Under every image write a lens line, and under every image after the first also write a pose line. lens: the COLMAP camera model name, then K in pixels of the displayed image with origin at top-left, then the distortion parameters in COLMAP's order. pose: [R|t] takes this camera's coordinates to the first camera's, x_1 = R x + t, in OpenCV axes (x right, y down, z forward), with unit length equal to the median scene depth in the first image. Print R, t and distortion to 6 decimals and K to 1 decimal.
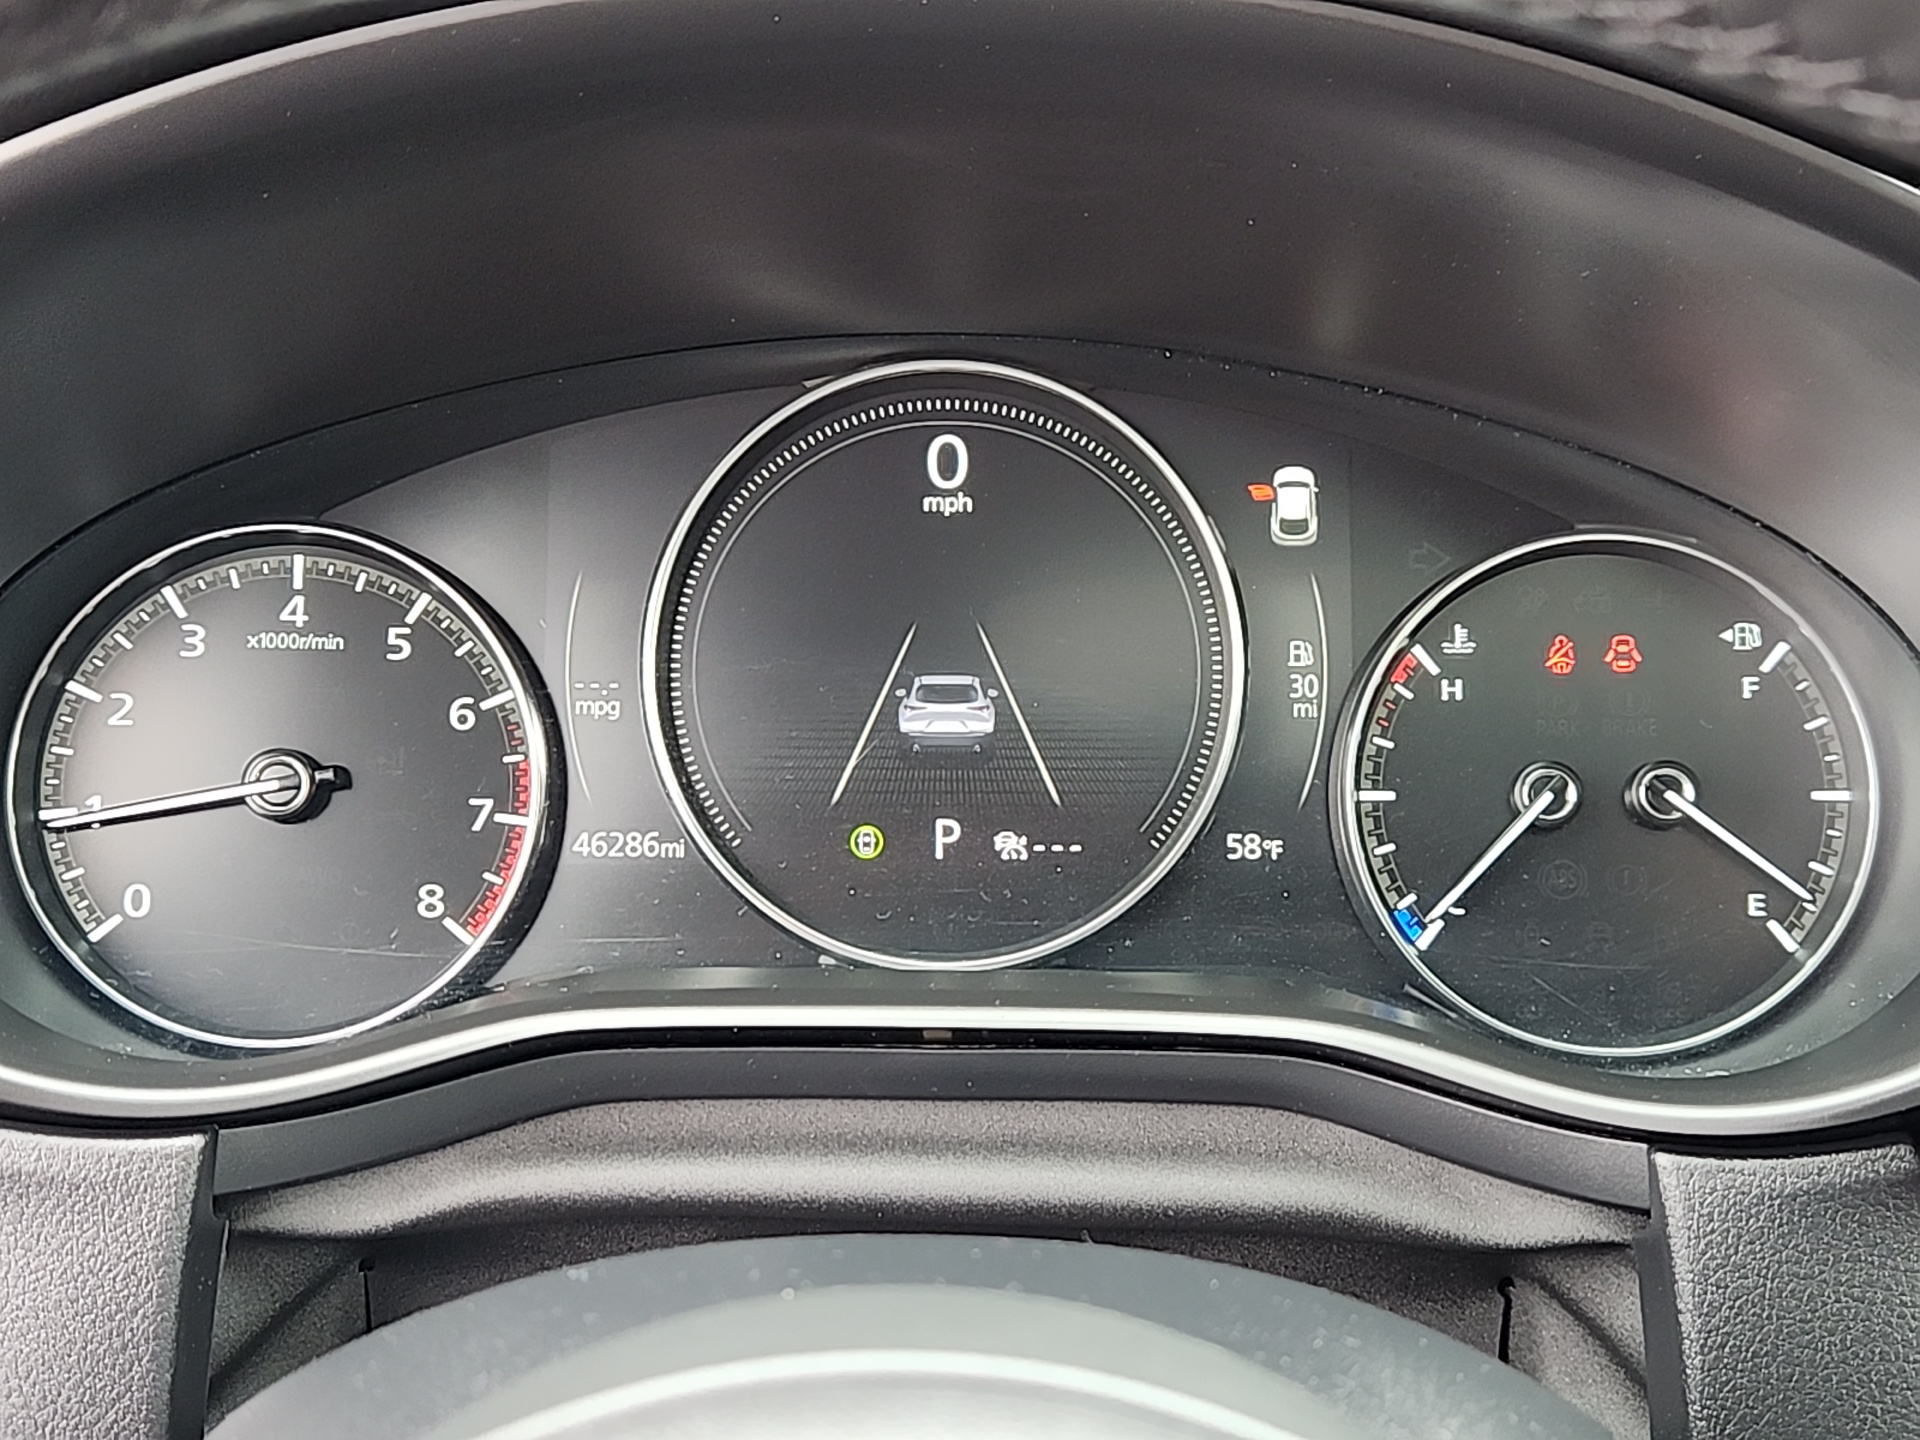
lens RADIAL K [[1611.8, 0, 954.2], [0, 1611.8, 724.5], [0, 0, 1]] dist [0.053948, -0.037156]
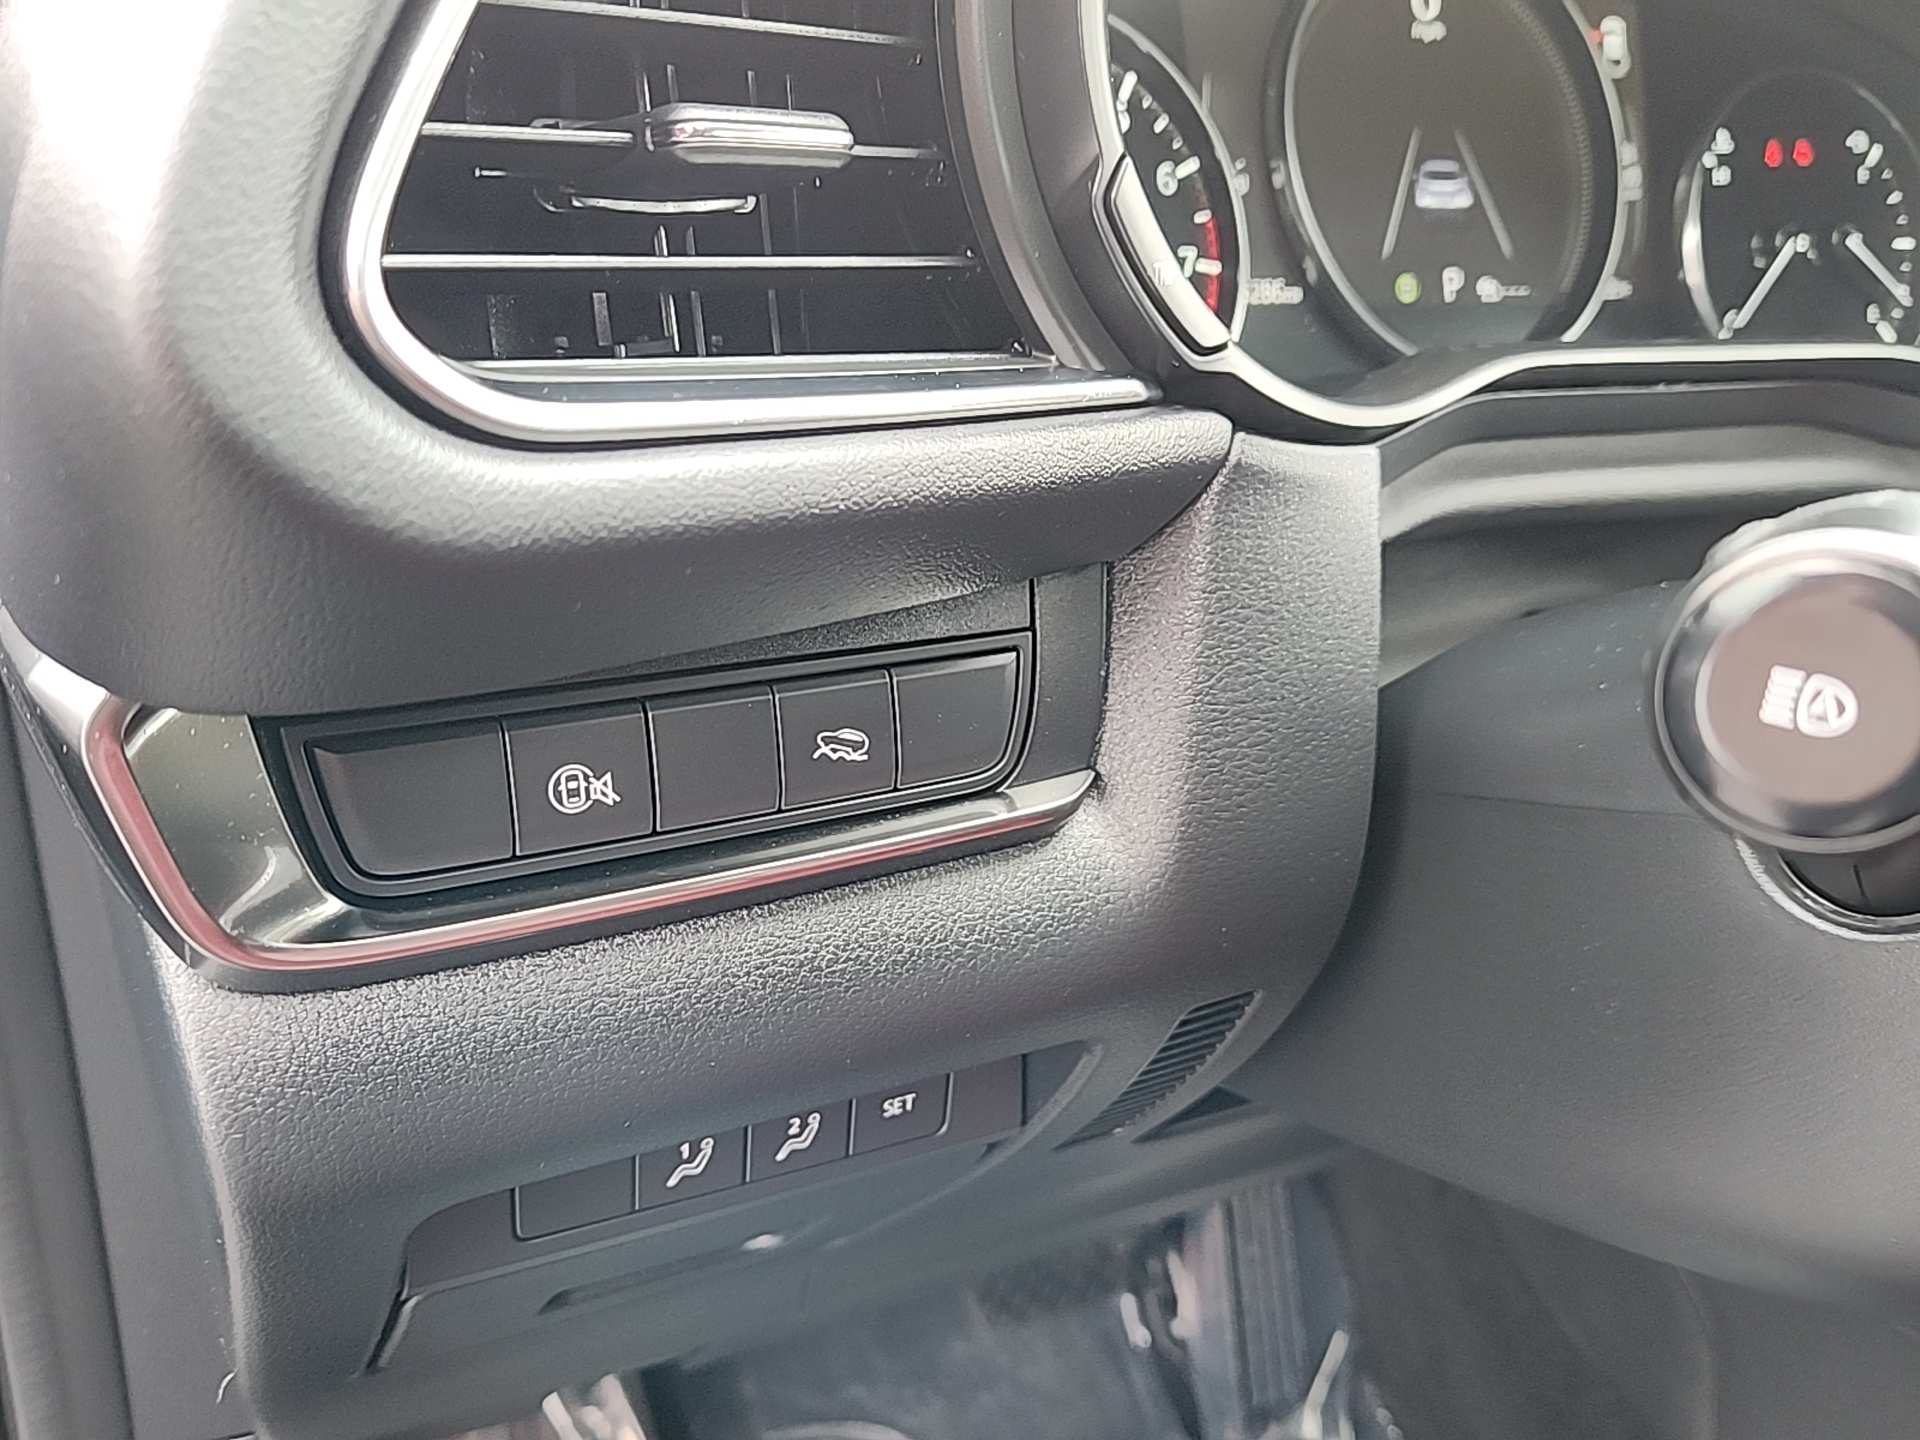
lens RADIAL K [[1611.8, 0, 954.2], [0, 1611.8, 724.5], [0, 0, 1]] dist [0.053948, -0.037156]
pose [[0.909894, -0.116789, 0.398063, -0.976930], [0.071996, 0.989449, 0.125729, 0.235055], [-0.408546, -0.085741, 0.908702, -0.106334]]
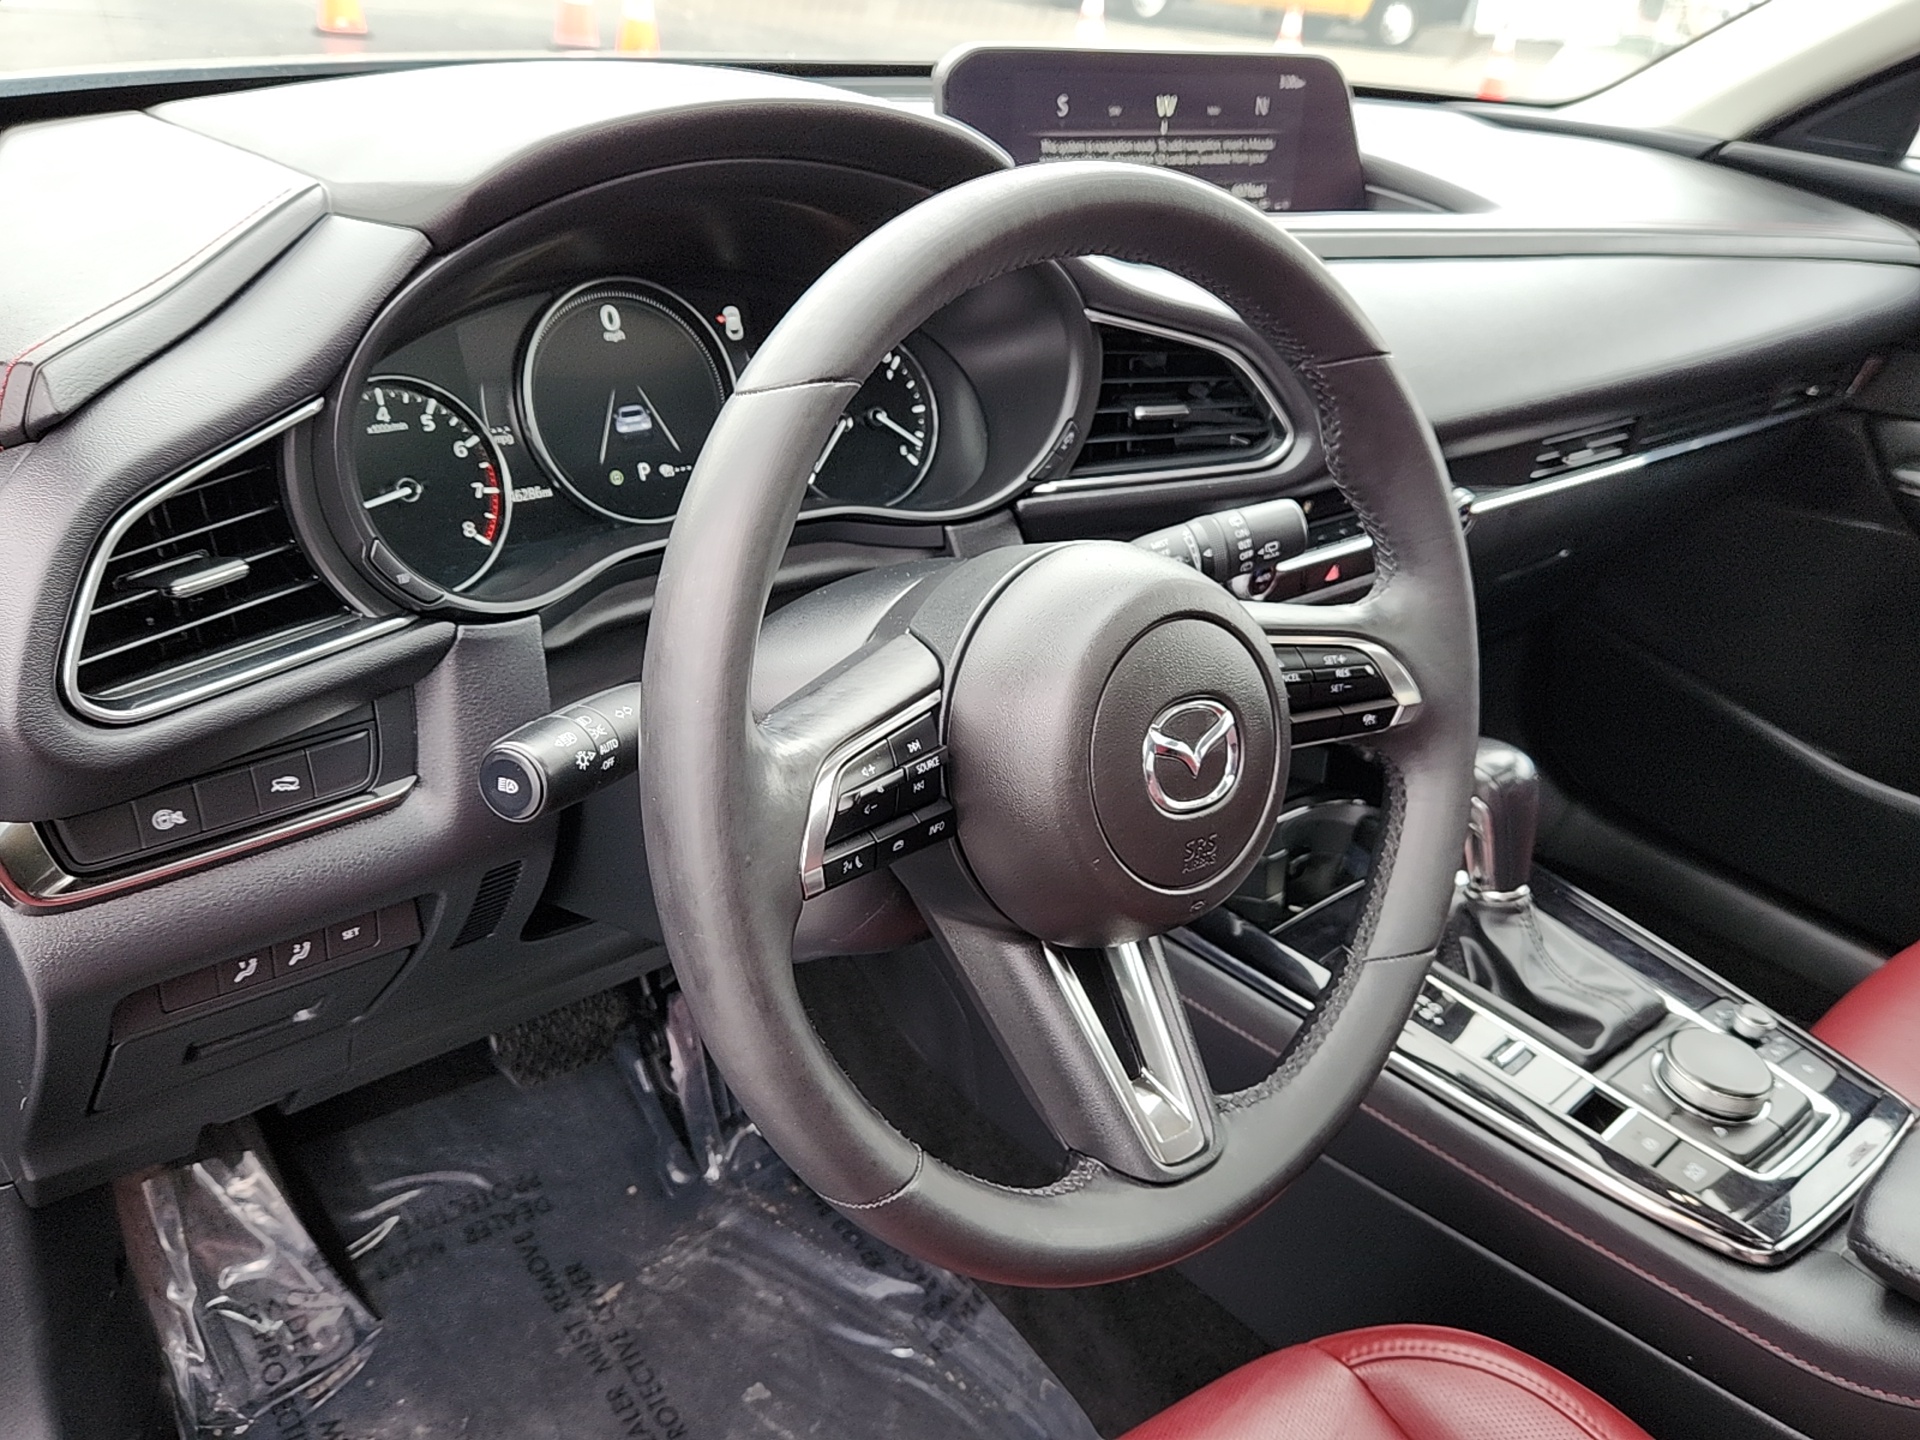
lens RADIAL K [[1626.4, 0, 984.2], [0, 1626.4, 715.0], [0, 0, 1]] dist [0.057736, -0.064696]
pose [[0.781877, -0.239022, 0.575793, -1.164901], [0.121262, 0.964252, 0.235615, -0.101280], [-0.611527, -0.114400, 0.782910, -1.398252]]
